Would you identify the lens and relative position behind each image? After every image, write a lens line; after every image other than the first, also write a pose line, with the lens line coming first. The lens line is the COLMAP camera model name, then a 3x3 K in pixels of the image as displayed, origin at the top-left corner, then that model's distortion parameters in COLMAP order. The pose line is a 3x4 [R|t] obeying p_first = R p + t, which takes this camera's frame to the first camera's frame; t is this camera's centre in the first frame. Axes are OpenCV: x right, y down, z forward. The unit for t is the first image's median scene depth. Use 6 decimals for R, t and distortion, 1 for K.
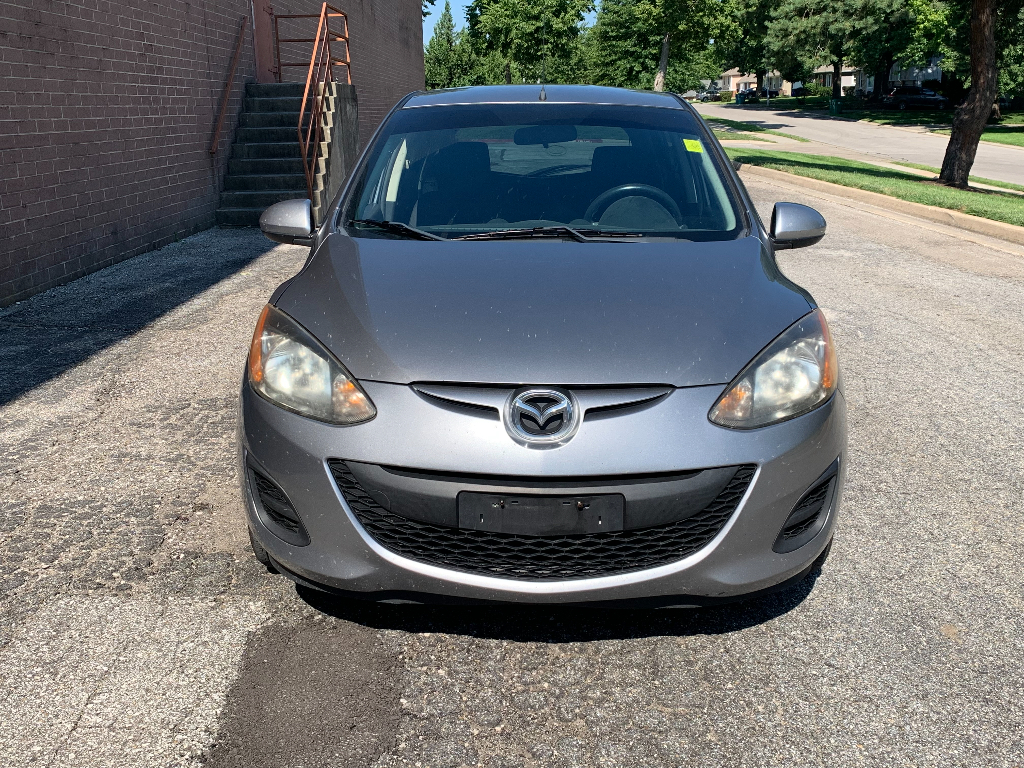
lens RADIAL K [[1050.2, 0, 512.0], [0, 1050.2, 384.0], [0, 0, 1]] dist [0.004339, -0.010177]
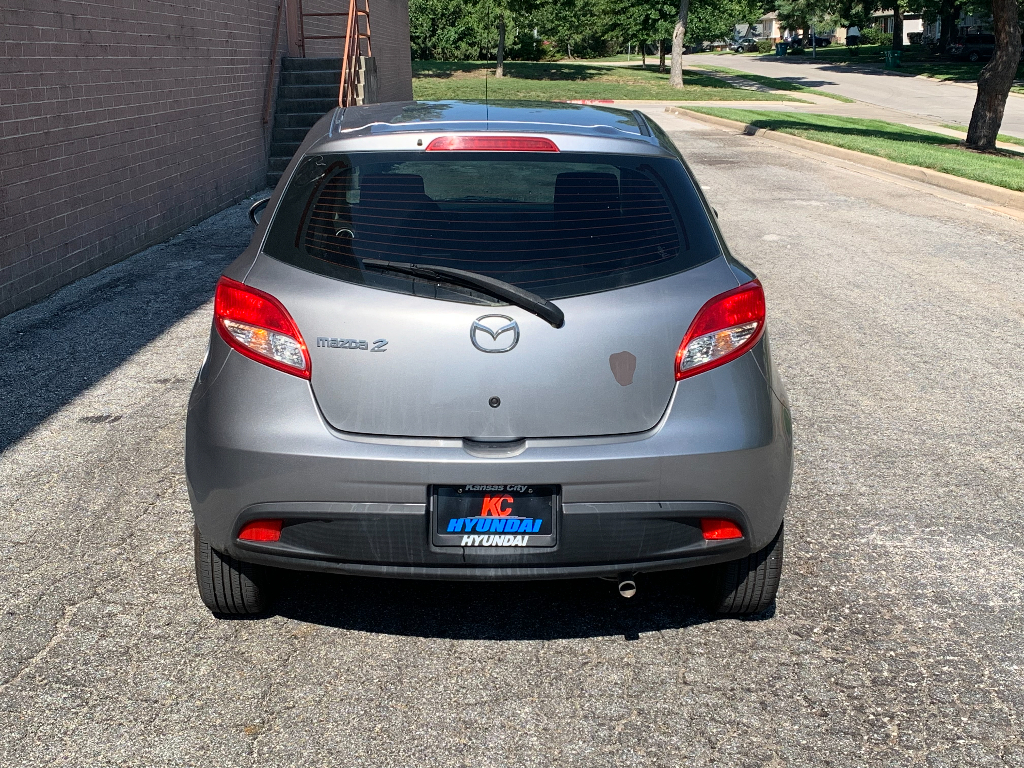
lens RADIAL K [[1375.4, 0, 507.1], [0, 1375.4, 367.4], [0, 0, 1]] dist [0.172737, -0.590761]
pose [[0.999953, -0.007136, 0.006505, -0.012526], [0.007372, 0.999287, -0.037034, 0.034096], [-0.006237, 0.037080, 0.999293, -0.163668]]
